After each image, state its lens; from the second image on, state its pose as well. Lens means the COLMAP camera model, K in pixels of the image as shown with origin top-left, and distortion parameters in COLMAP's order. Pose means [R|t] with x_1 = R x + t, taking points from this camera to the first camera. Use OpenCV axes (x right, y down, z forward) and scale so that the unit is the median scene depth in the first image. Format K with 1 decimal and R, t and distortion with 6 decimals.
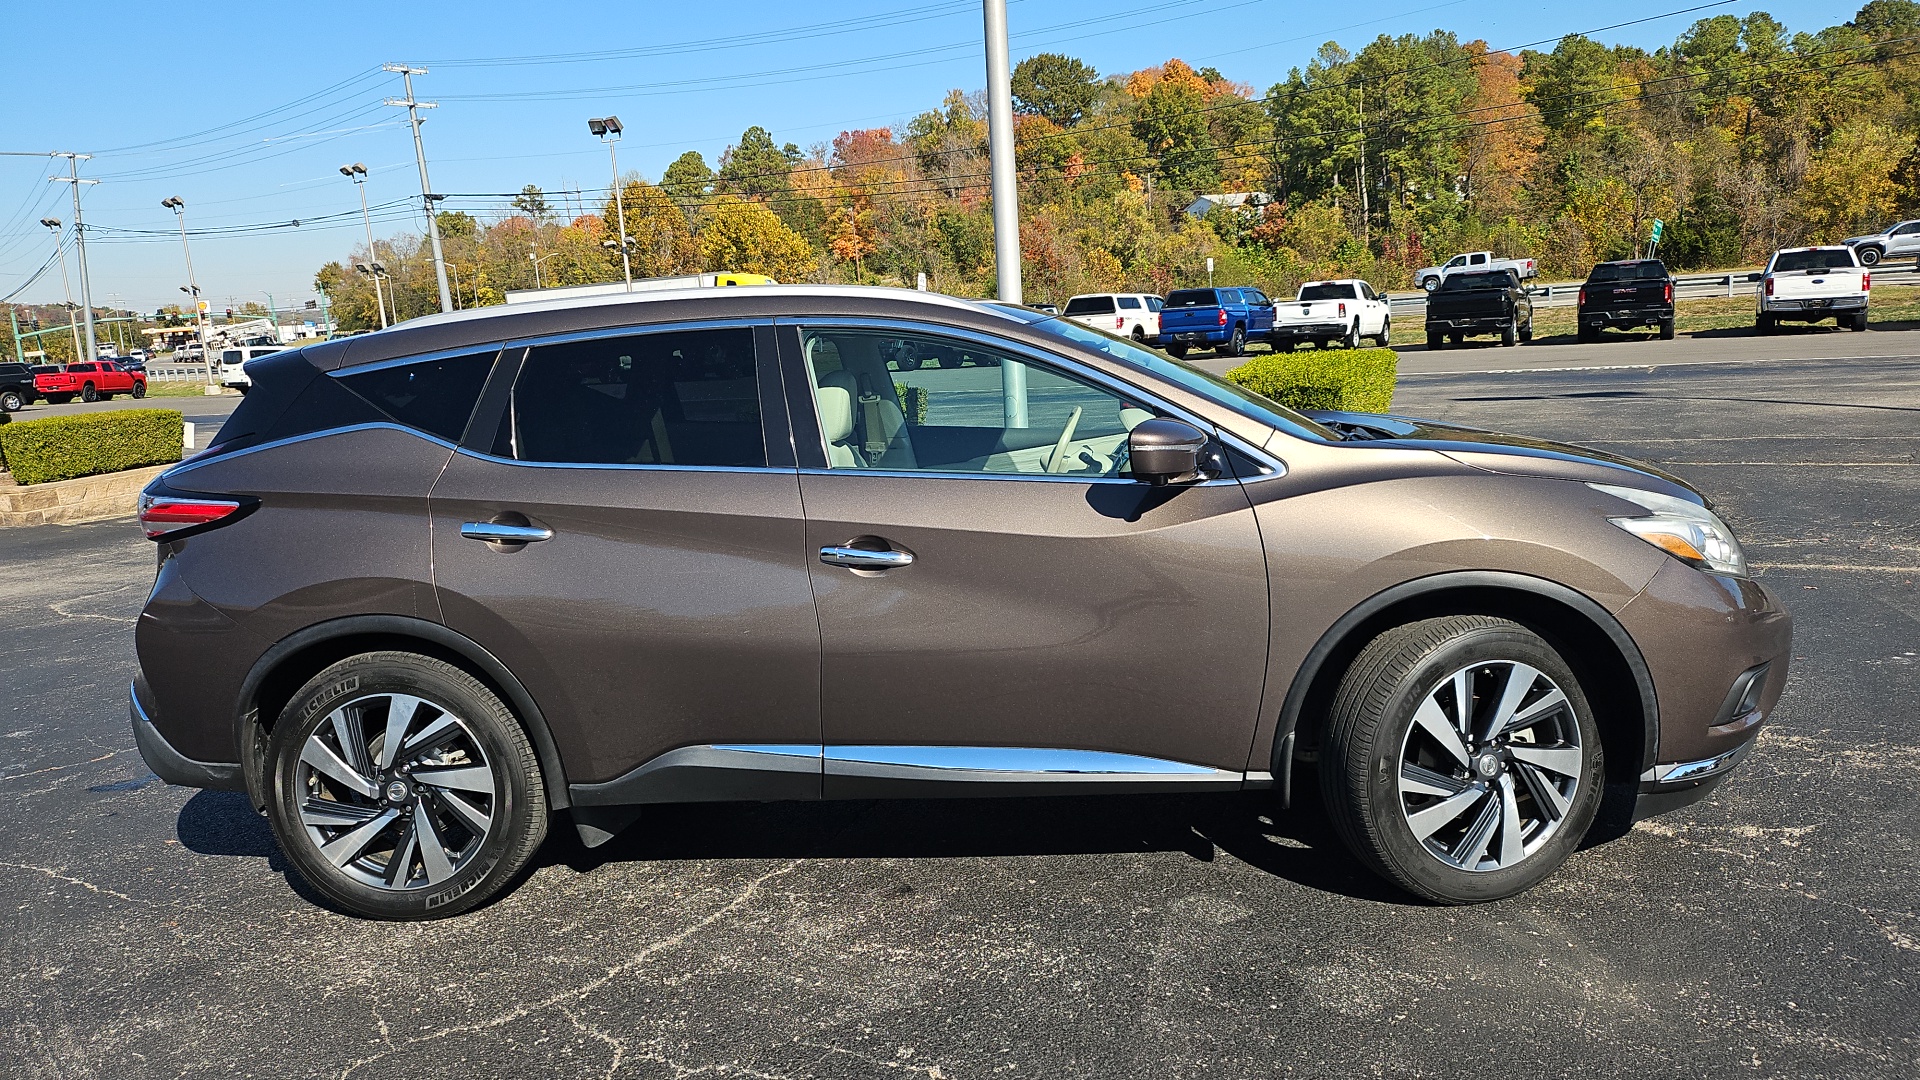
lens RADIAL K [[1359.6, 0, 965.8], [0, 1359.6, 535.7], [0, 0, 1]] dist [0.057084, -0.070684]
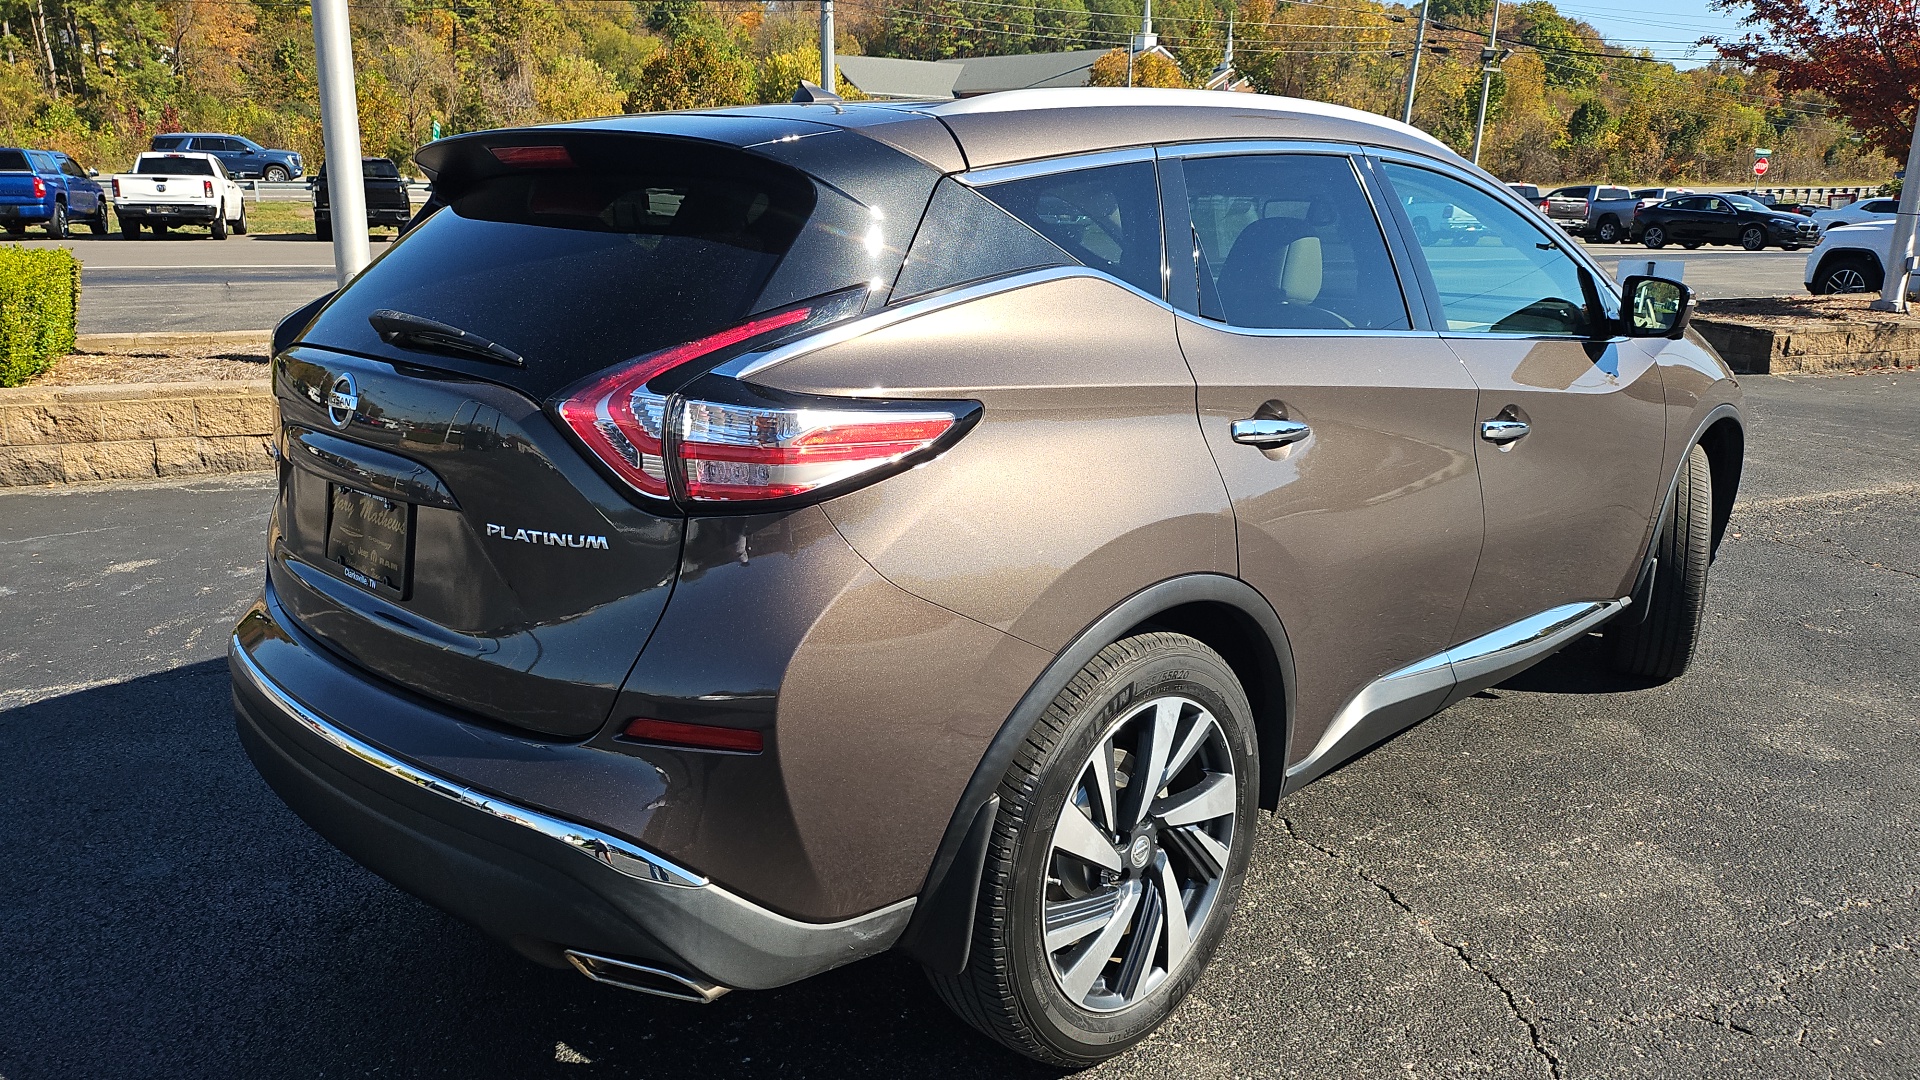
lens RADIAL K [[1359.6, 0, 965.8], [0, 1359.6, 535.7], [0, 0, 1]] dist [0.057084, -0.070684]
pose [[0.611772, -0.126297, 0.780887, -0.312990], [0.072854, 0.991972, 0.103361, -0.010317], [-0.787672, -0.006342, 0.616062, 0.223941]]
